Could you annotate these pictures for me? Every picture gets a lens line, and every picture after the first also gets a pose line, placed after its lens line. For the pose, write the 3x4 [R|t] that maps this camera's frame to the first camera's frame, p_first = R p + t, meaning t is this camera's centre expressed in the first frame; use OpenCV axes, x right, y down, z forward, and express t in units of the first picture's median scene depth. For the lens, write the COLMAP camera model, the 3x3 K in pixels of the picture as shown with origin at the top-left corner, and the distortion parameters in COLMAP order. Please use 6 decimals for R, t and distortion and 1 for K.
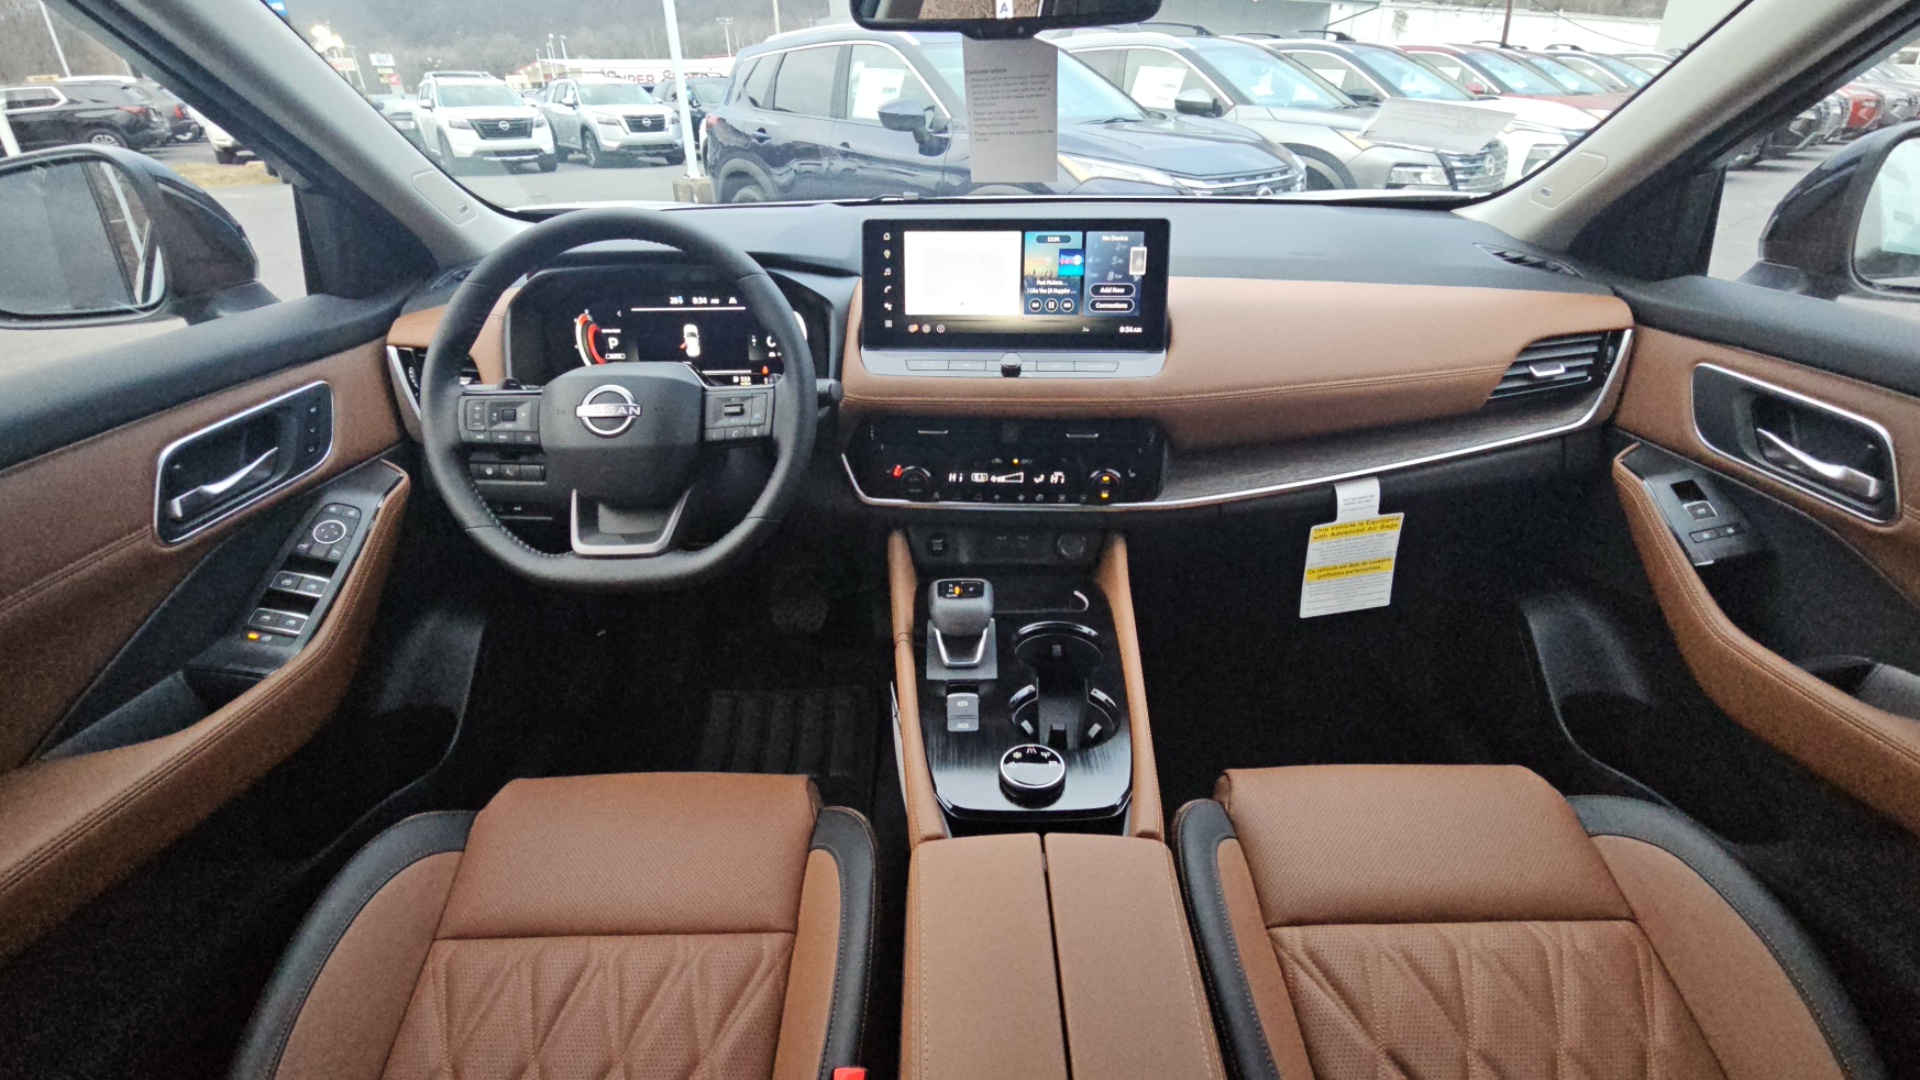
lens RADIAL K [[857.2, 0, 975.2], [0, 857.2, 533.2], [0, 0, 1]] dist [0.005141, -0.004394]
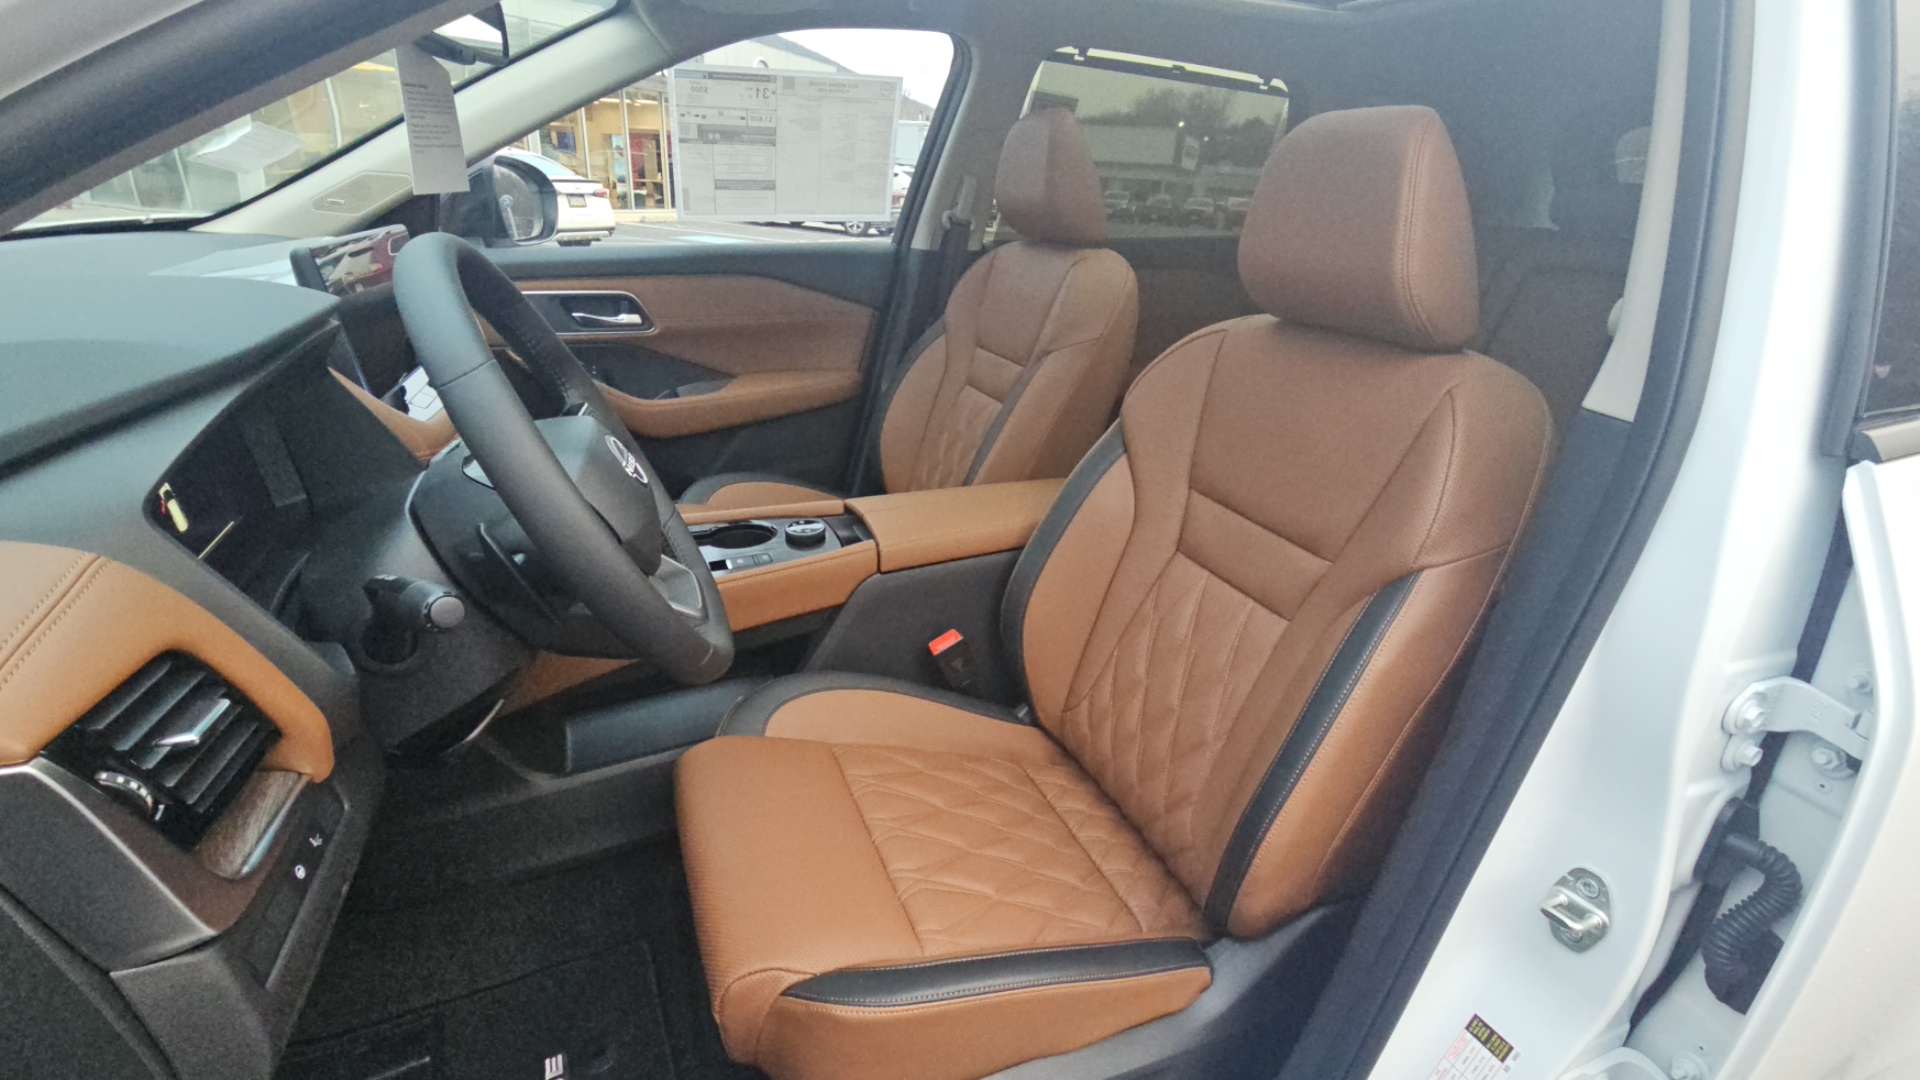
lens RADIAL K [[857.2, 0, 963.4], [0, 857.2, 539.3], [0, 0, 1]] dist [0.005141, -0.004394]
pose [[-0.378493, -0.360564, 0.852489, -1.069059], [0.380547, 0.778950, 0.498418, -0.306914], [-0.843758, 0.513060, -0.157615, 0.719628]]
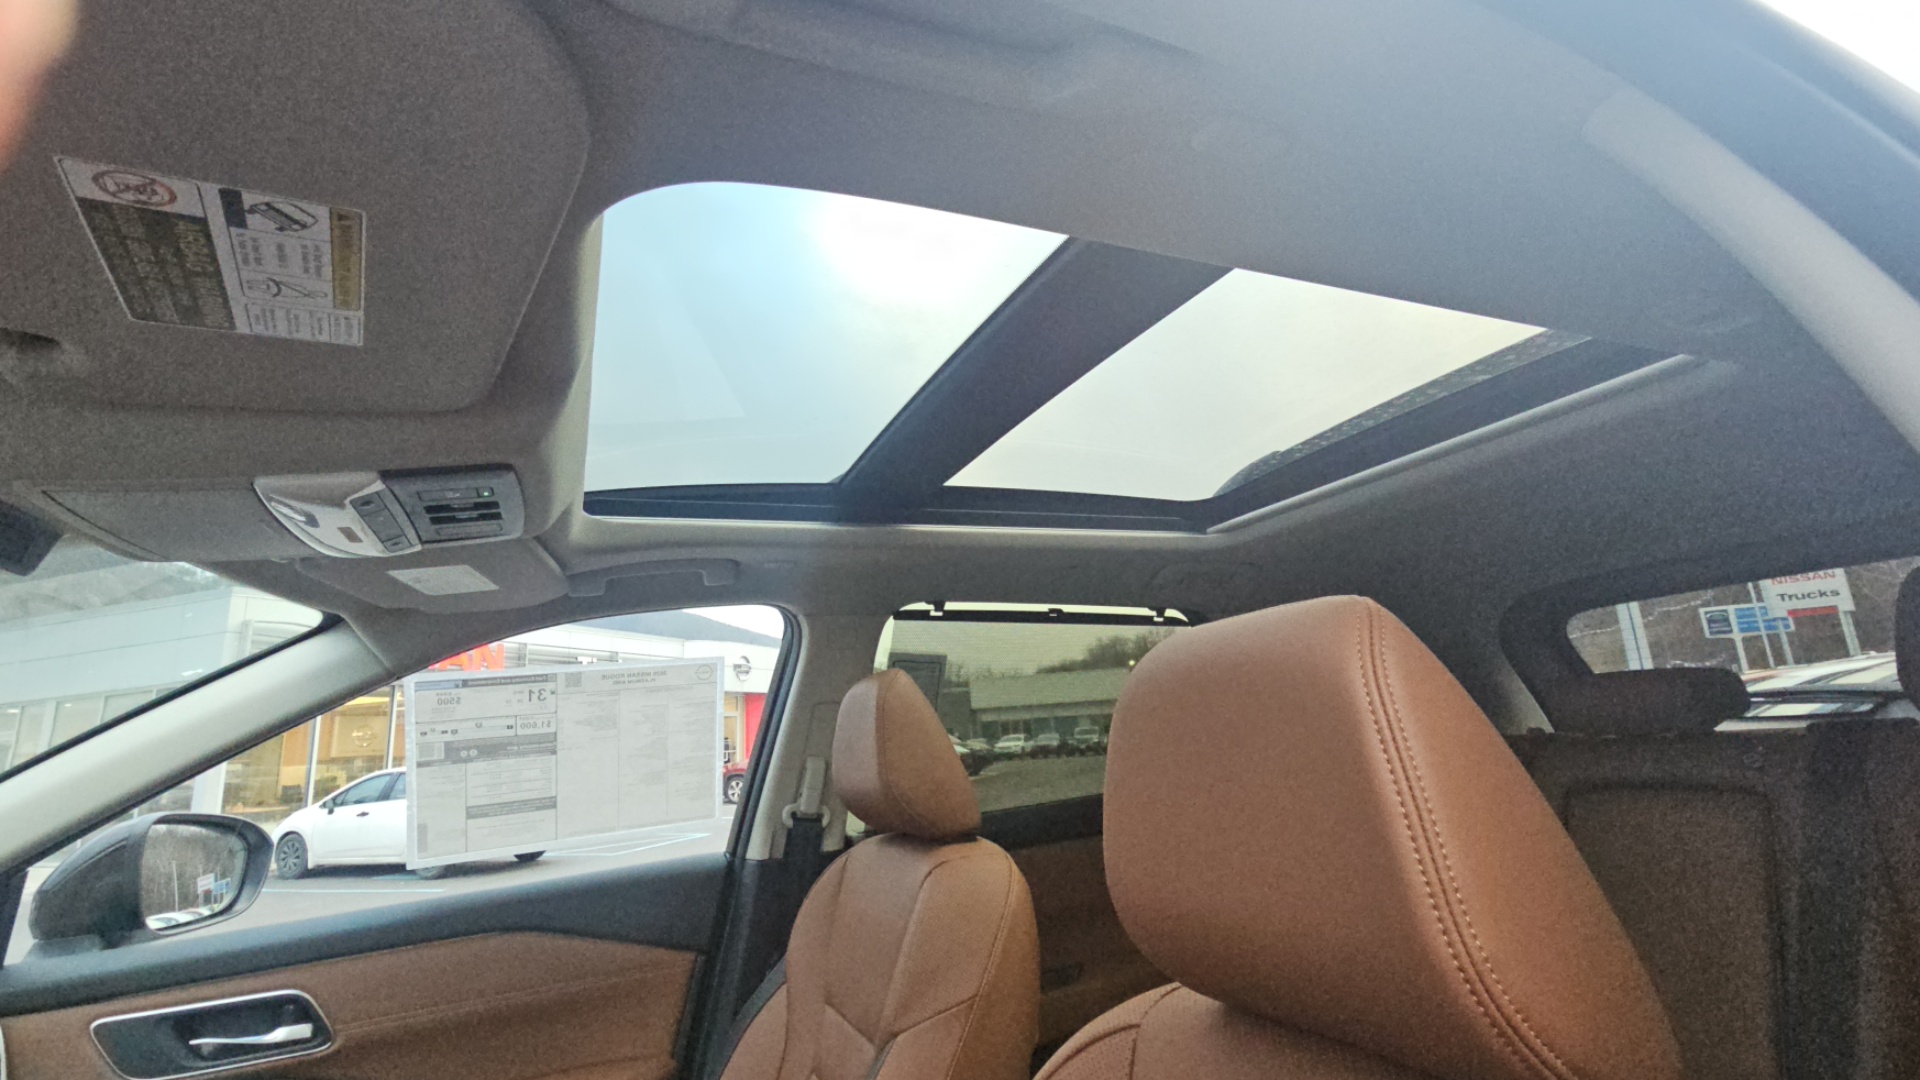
lens RADIAL K [[857.2, 0, 968.1], [0, 857.2, 519.7], [0, 0, 1]] dist [0.005141, -0.004394]
pose [[-0.407144, 0.262847, 0.874726, -0.719470], [0.481487, 0.875585, -0.038995, -0.169455], [-0.776147, 0.405293, -0.483047, 0.370774]]
